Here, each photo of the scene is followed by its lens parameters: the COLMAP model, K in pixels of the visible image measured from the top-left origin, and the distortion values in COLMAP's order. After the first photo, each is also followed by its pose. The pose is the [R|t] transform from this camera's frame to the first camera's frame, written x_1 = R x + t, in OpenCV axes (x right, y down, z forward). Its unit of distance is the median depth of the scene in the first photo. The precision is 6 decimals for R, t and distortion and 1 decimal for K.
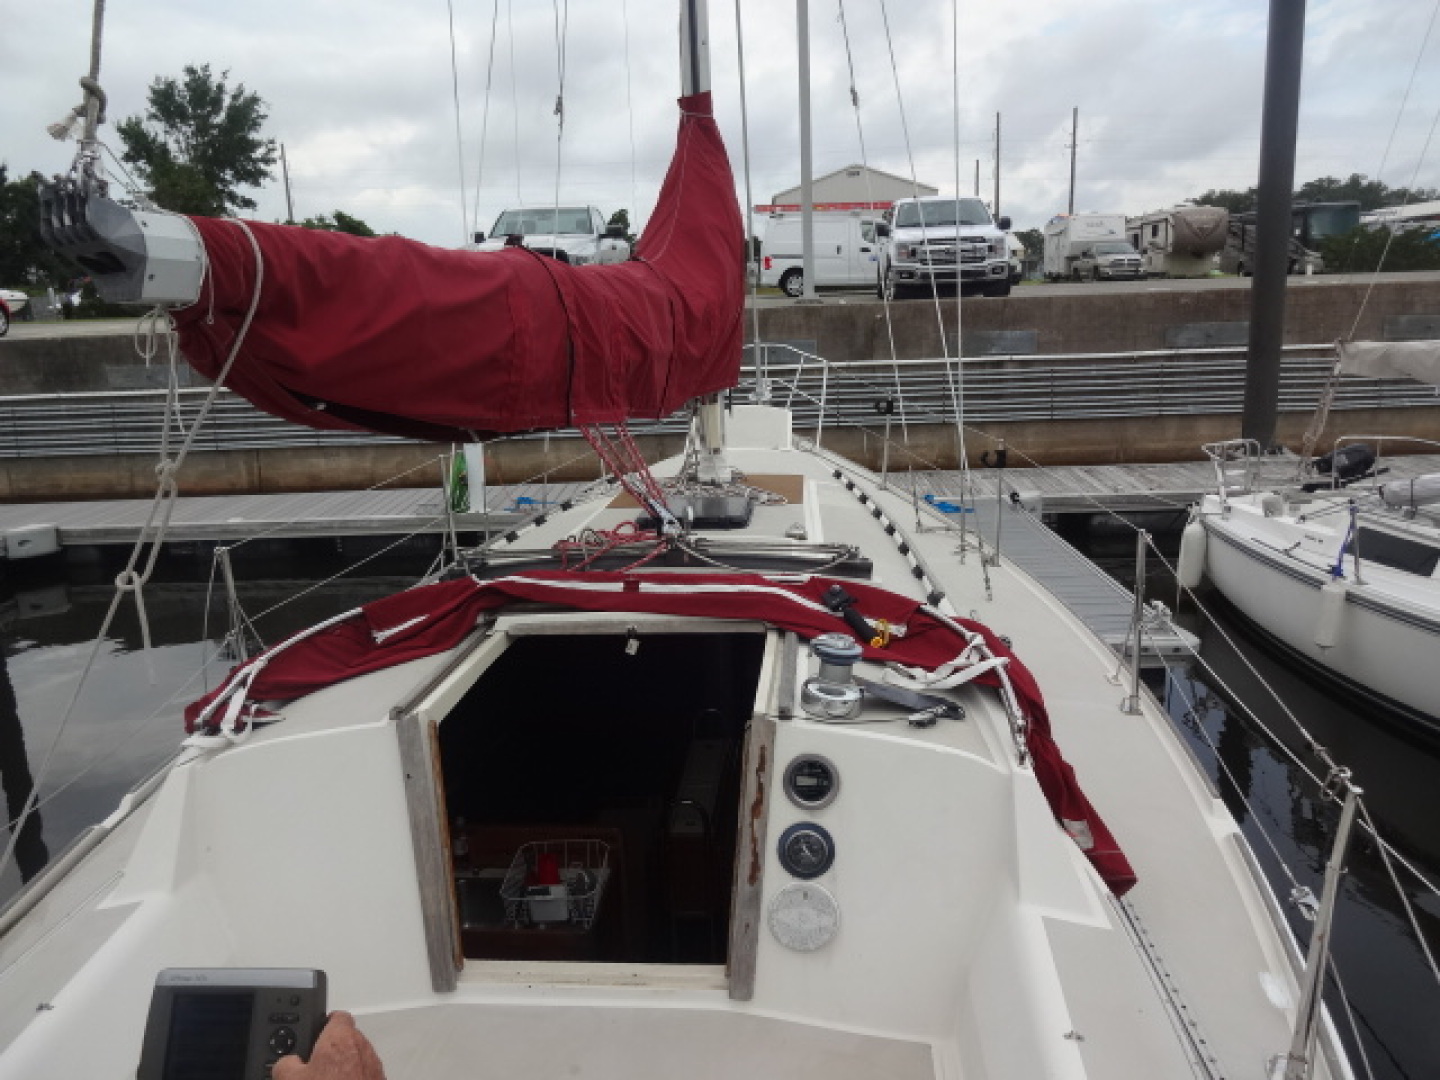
lens RADIAL K [[1038.2, 0, 720.9], [0, 1038.2, 234.7], [0, 0, 1]] dist [-0.063208, 0.041258]
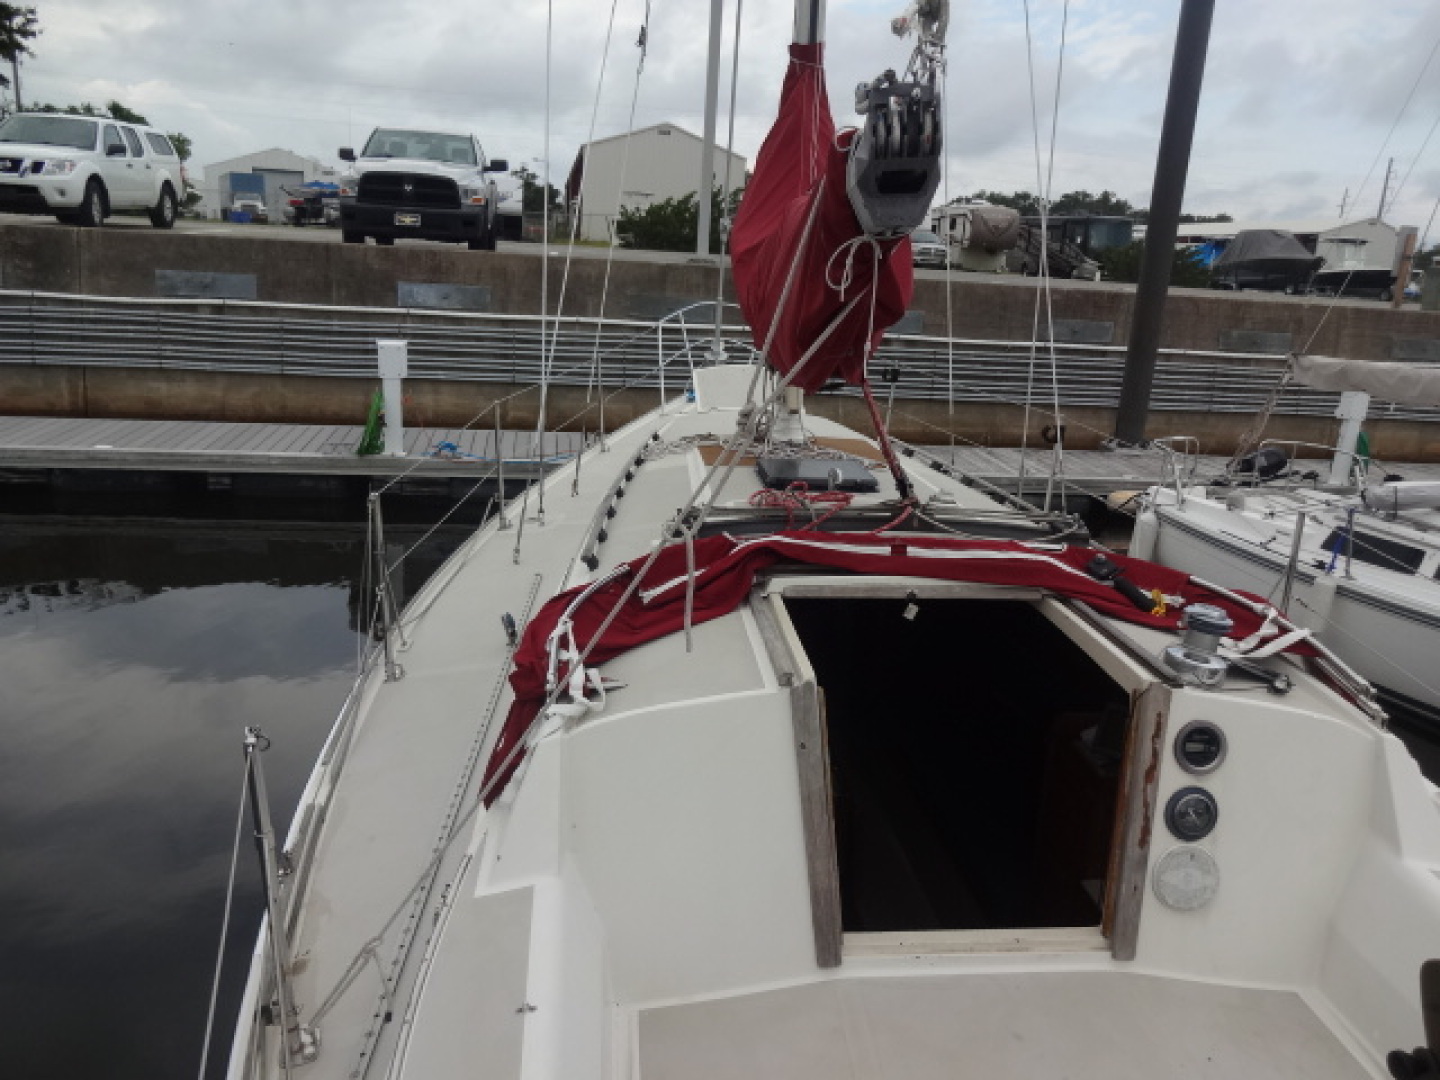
lens RADIAL K [[1063.3, 0, 718.1], [0, 1063.3, 238.3], [0, 0, 1]] dist [-0.050429, 0.033453]
pose [[0.970225, 0.105776, 0.217887, -0.244647], [-0.115561, 0.992764, 0.032627, 0.017563], [-0.212859, -0.056835, 0.975429, 0.038472]]
